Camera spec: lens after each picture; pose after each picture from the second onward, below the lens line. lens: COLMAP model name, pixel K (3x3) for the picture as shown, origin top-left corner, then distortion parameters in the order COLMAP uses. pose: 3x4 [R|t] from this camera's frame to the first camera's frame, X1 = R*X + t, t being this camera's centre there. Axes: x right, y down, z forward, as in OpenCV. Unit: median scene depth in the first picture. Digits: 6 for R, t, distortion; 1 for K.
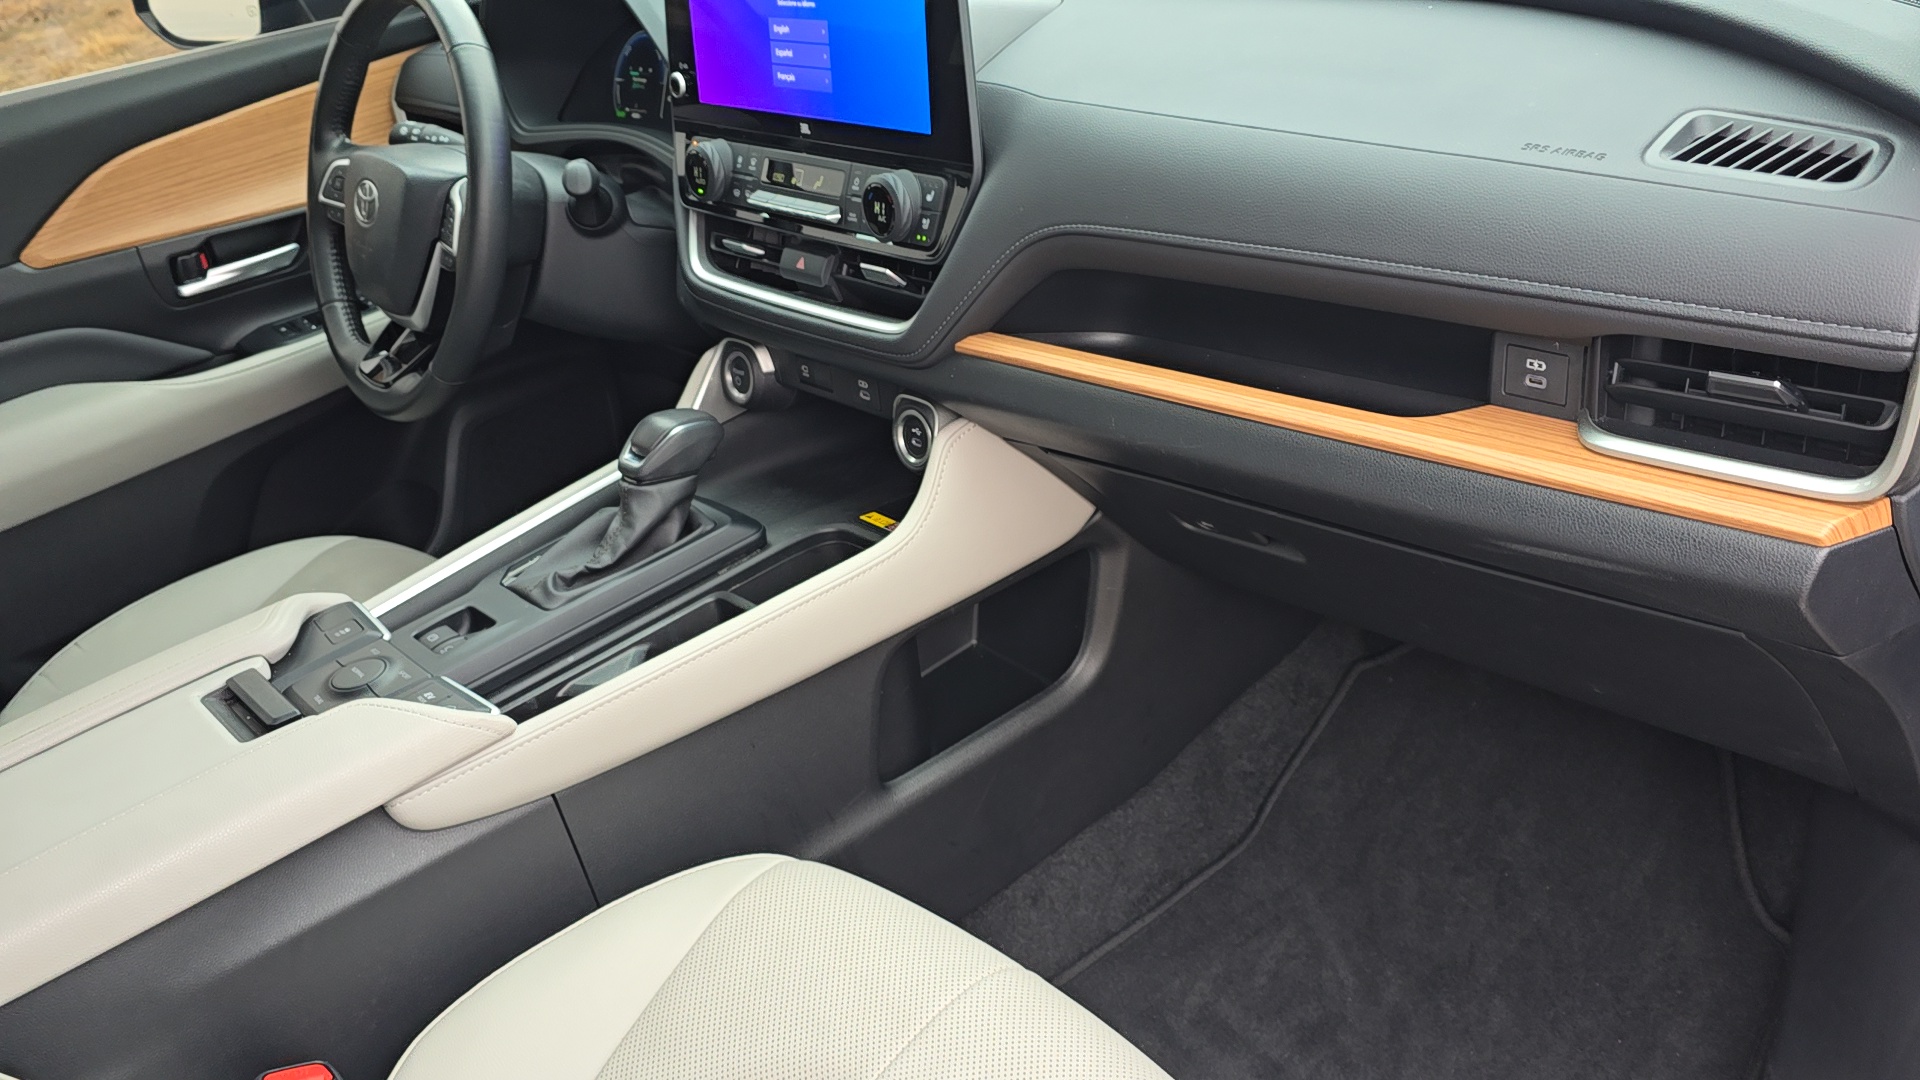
lens RADIAL K [[1572.9, 0, 961.1], [0, 1572.9, 555.6], [0, 0, 1]] dist [0.003286, 0.000788]
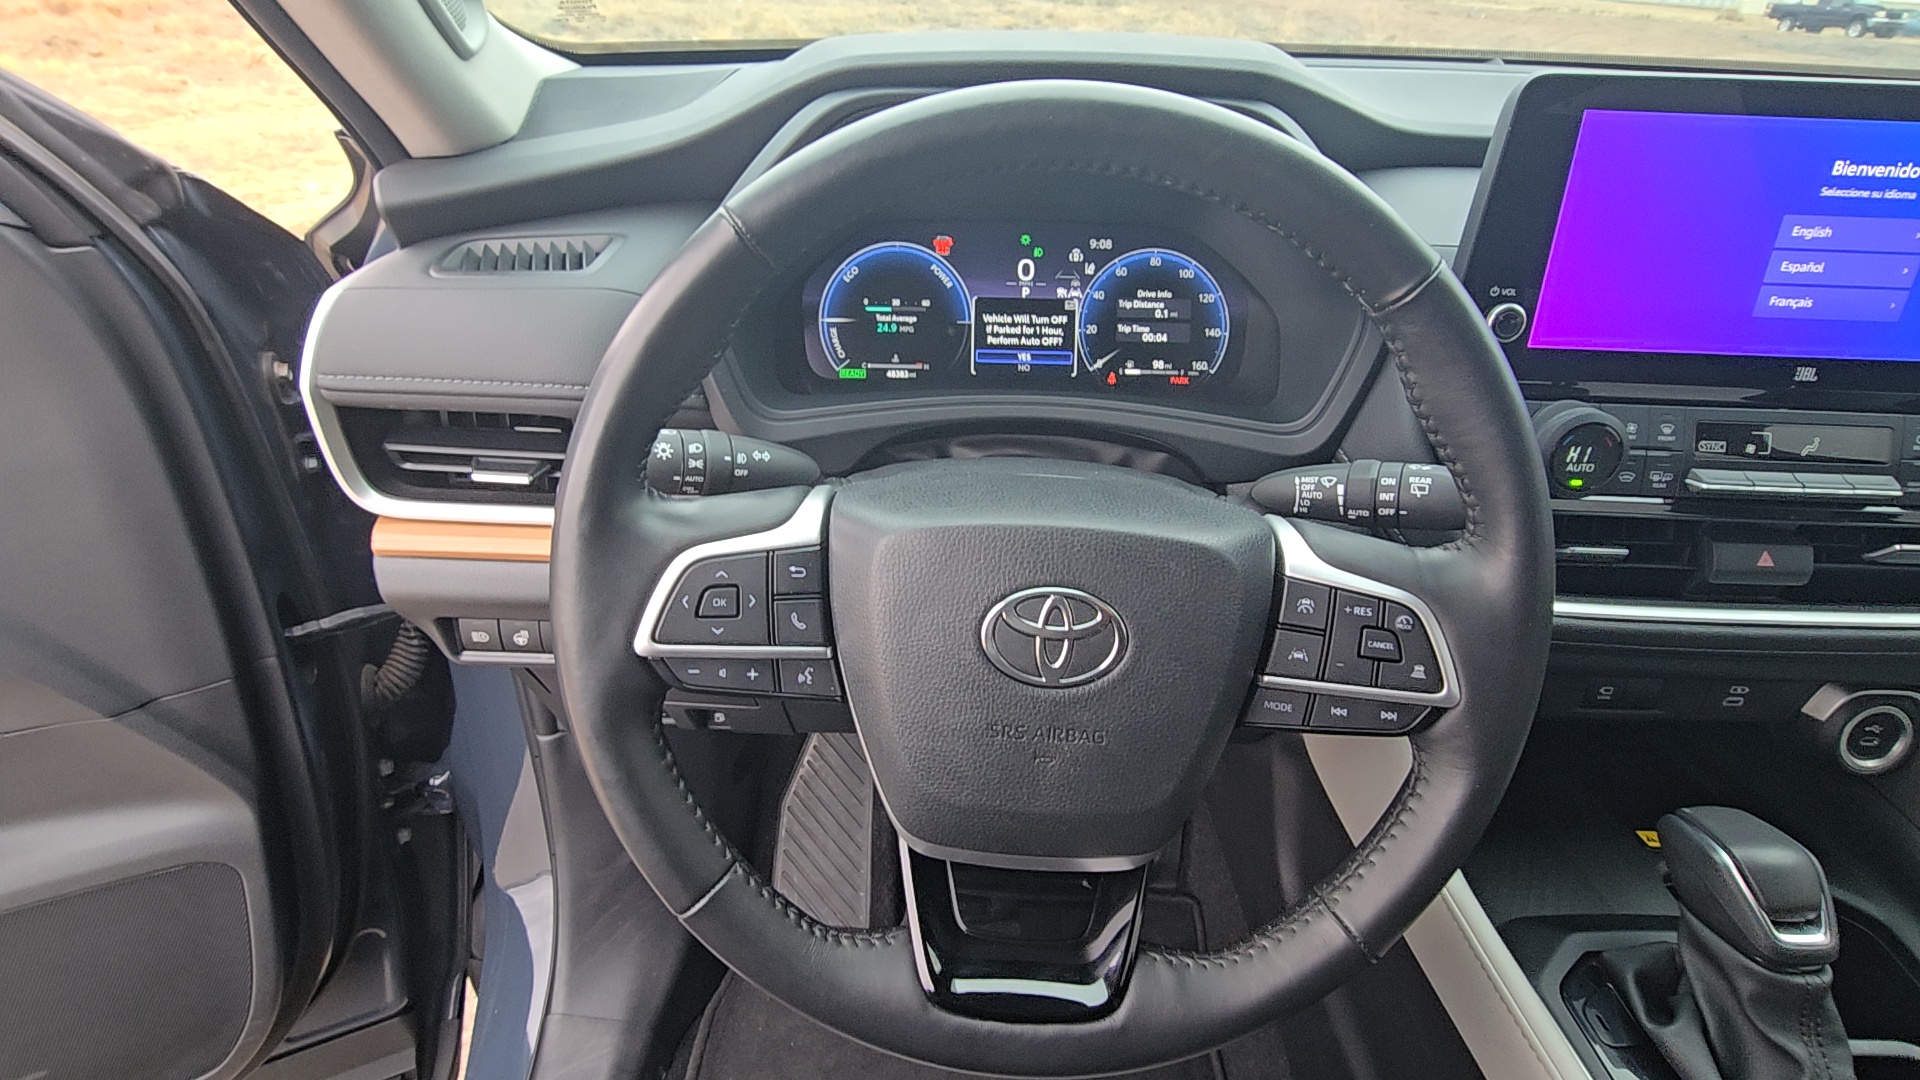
lens RADIAL K [[950.9, 0, 984.7], [0, 950.9, 548.9], [0, 0, 1]] dist [0.001005, 0.000659]
pose [[0.652029, -0.221757, 0.725039, -0.633557], [0.242413, 0.967051, 0.077775, -0.304341], [-0.718397, 0.125047, 0.684302, 0.940561]]
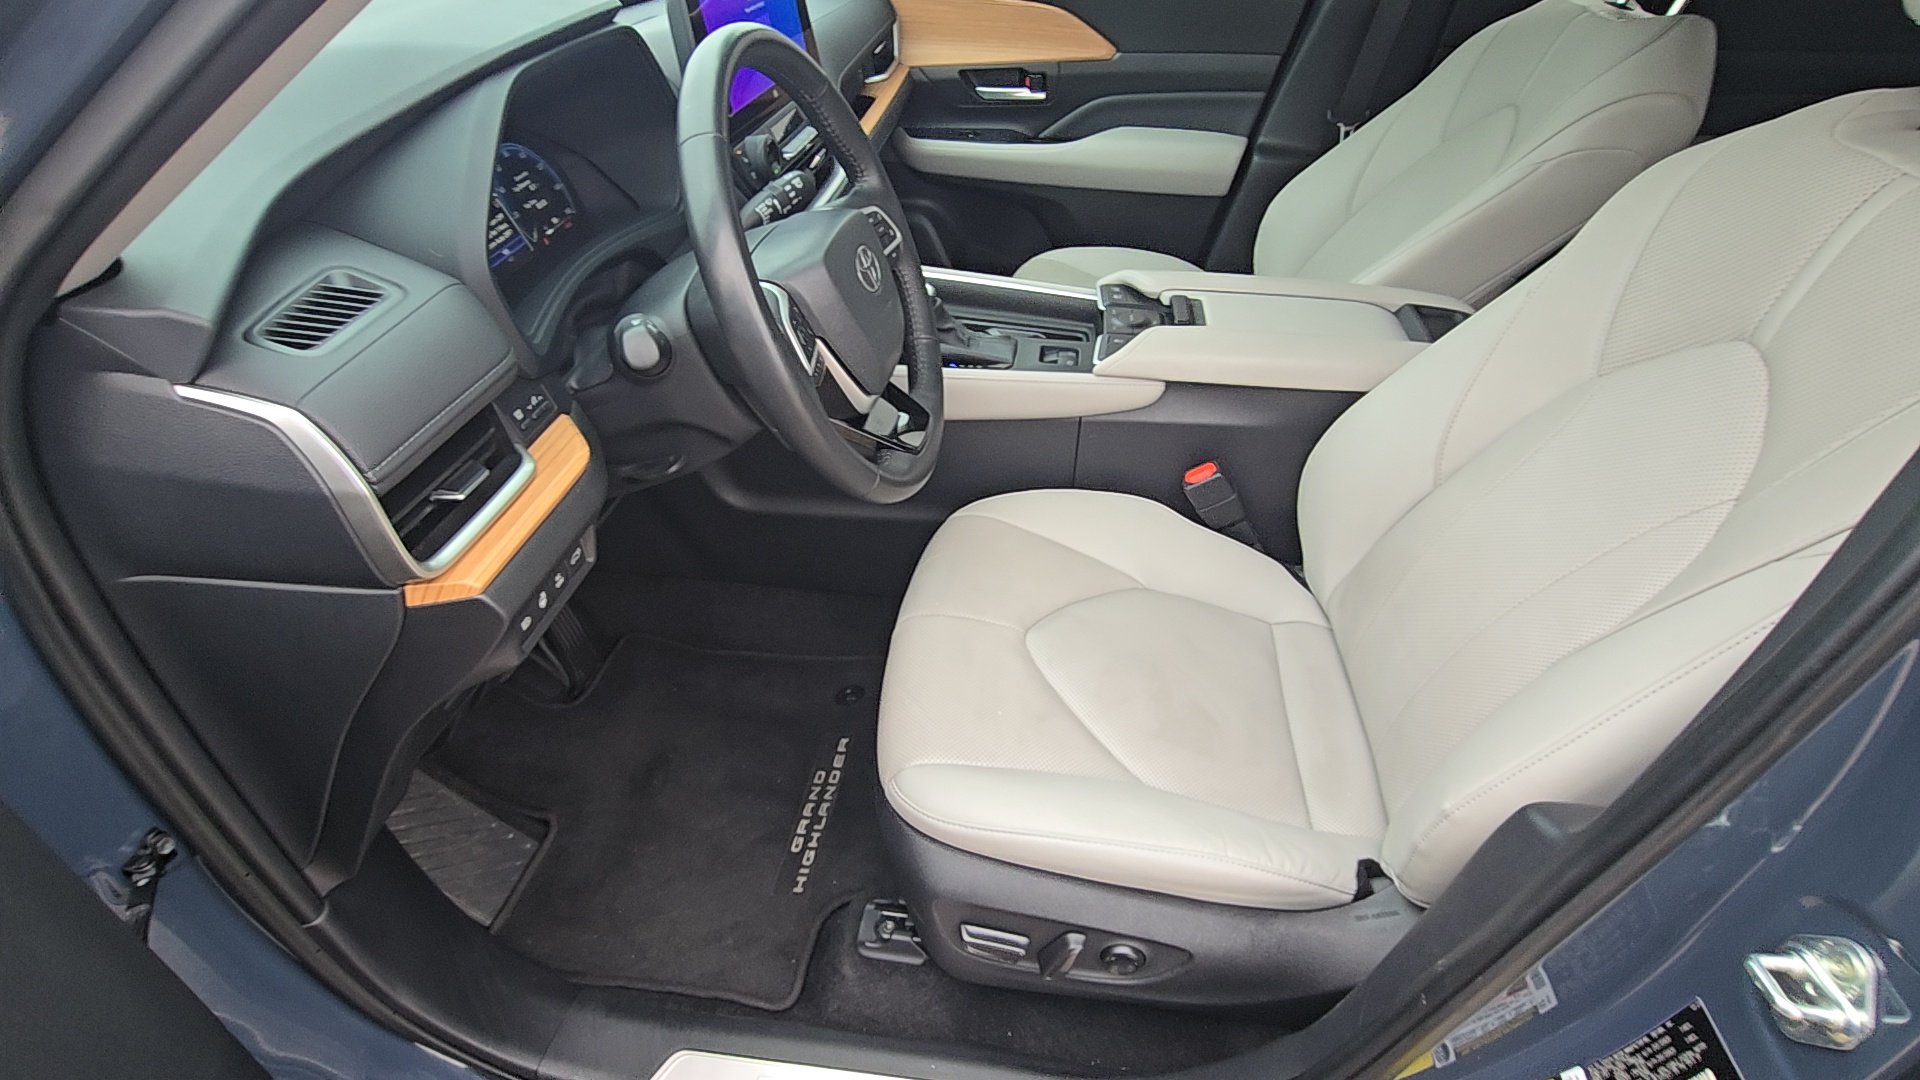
lens RADIAL K [[955.6, 0, 953.8], [0, 955.6, 546.6], [0, 0, 1]] dist [0.006202, 0.000807]
pose [[-0.639933, -0.337281, 0.690455, -0.969504], [0.449889, 0.563987, 0.692473, -0.569313], [-0.622965, 0.753764, -0.209174, 1.364983]]
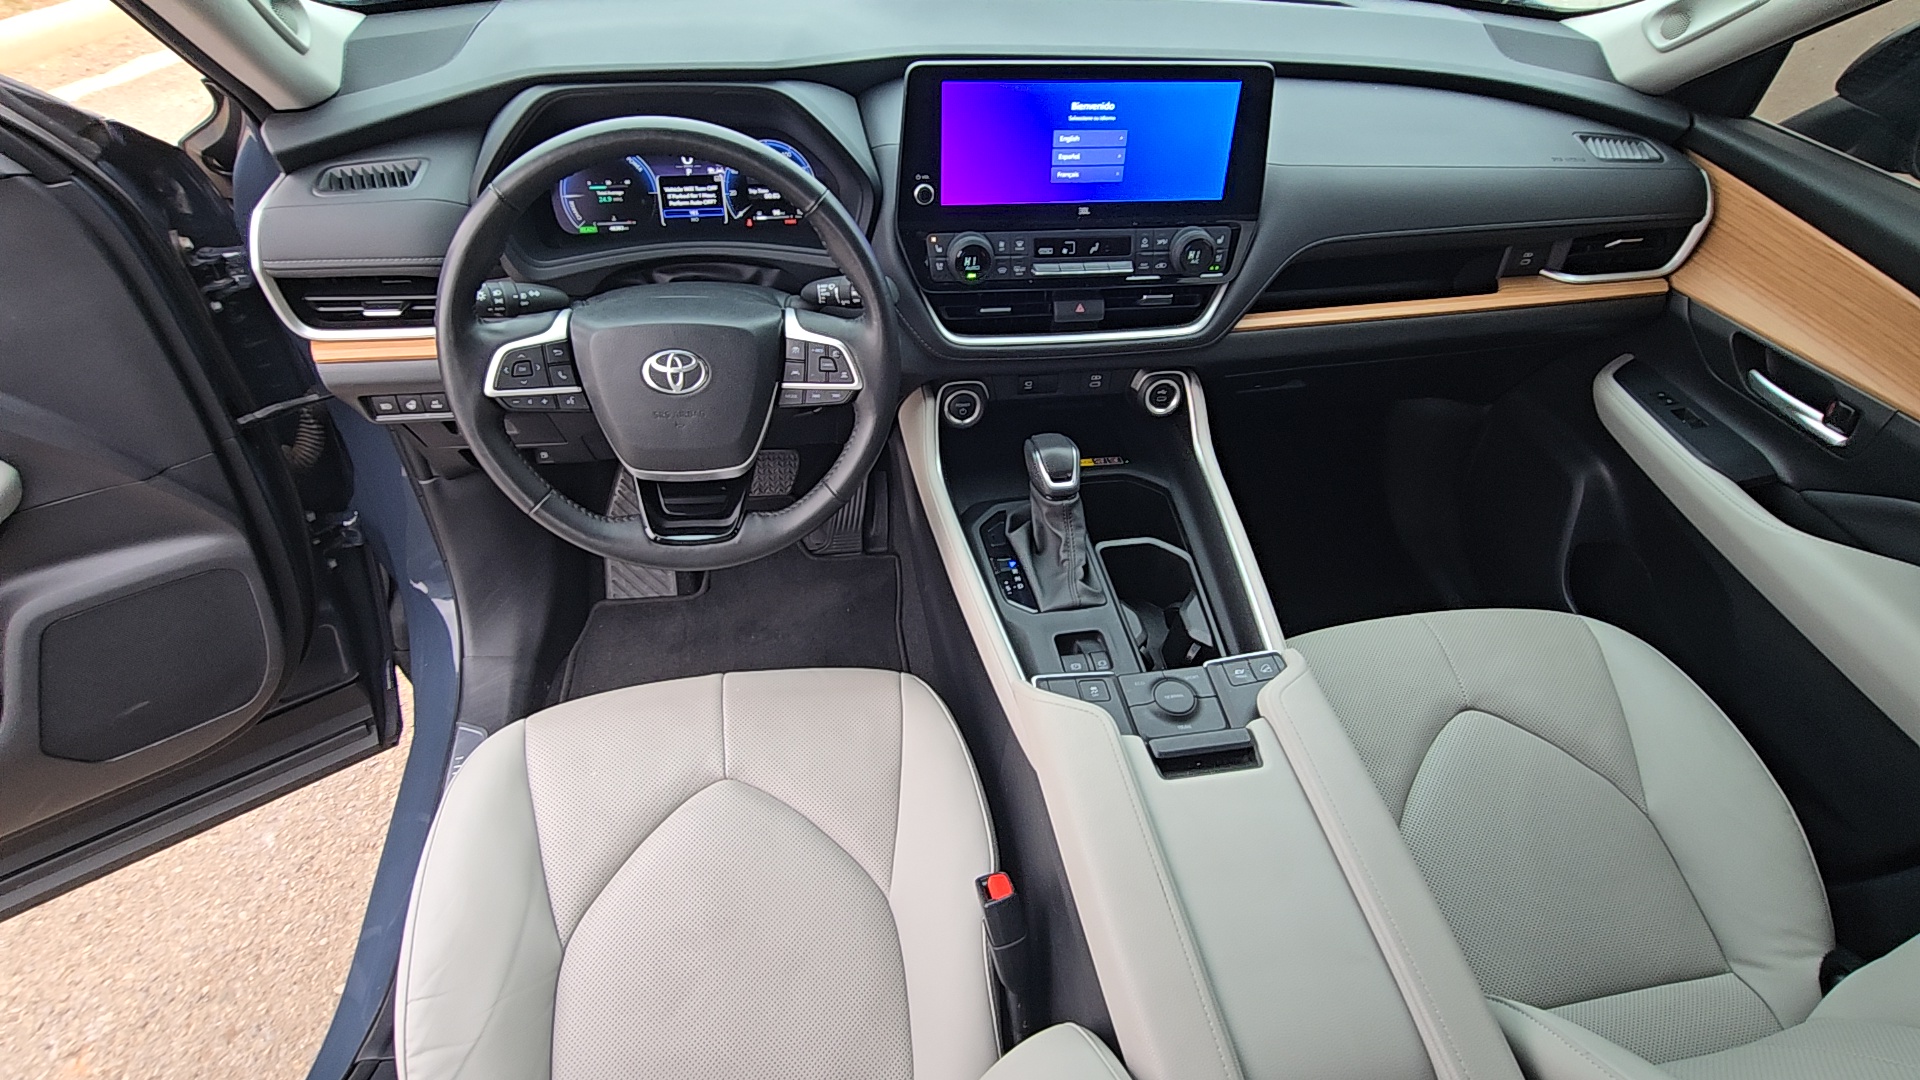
lens RADIAL K [[922.9, 0, 958.3], [0, 922.9, 527.3], [0, 0, 1]] dist [0.003669, 0.000298]
pose [[0.518190, -0.438324, 0.734405, -0.833497], [0.297599, 0.897436, 0.325645, -0.305352], [-0.801819, 0.049812, 0.595487, 0.594517]]
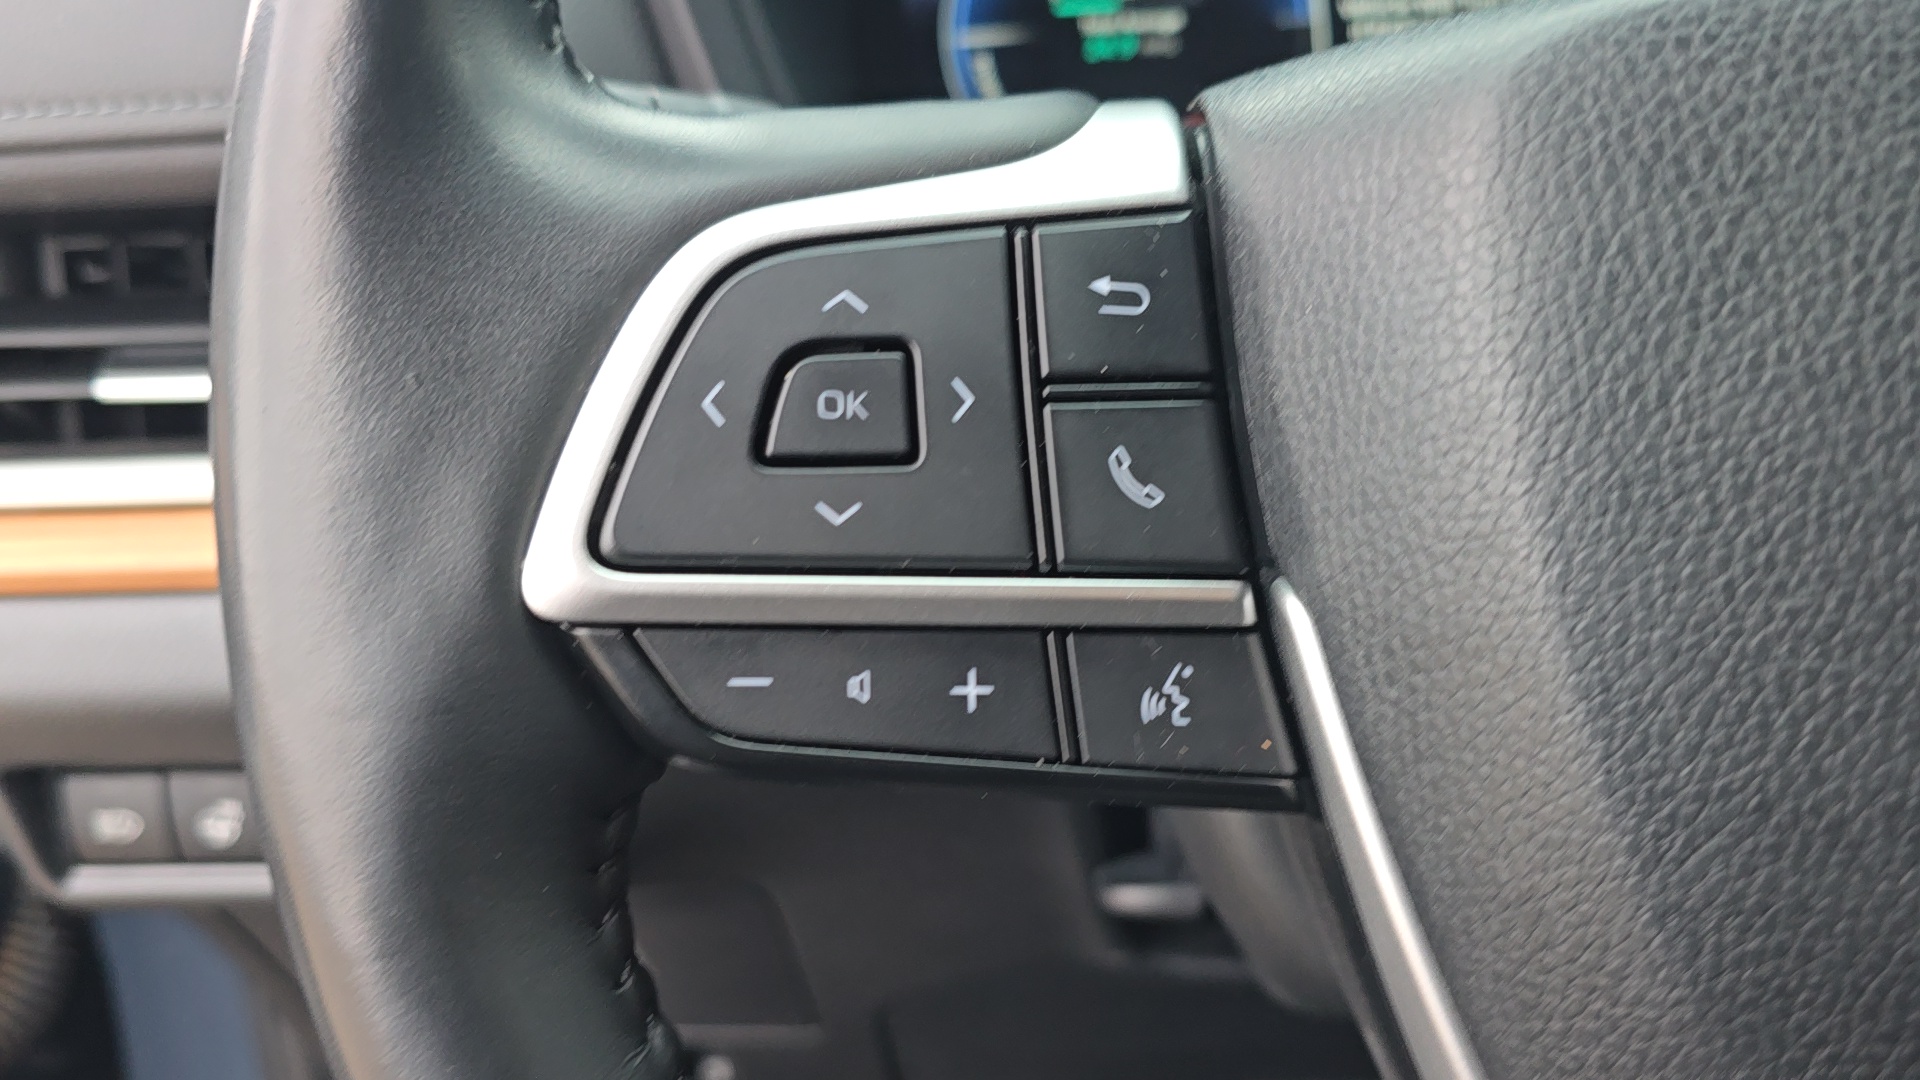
lens RADIAL K [[1572.9, 0, 961.1], [0, 1572.9, 555.6], [0, 0, 1]] dist [0.003286, 0.000788]
pose [[0.690492, -0.136075, 0.710425, -0.561696], [0.295458, 0.949536, -0.105293, -0.257149], [-0.660246, 0.282605, 0.695852, 1.113952]]
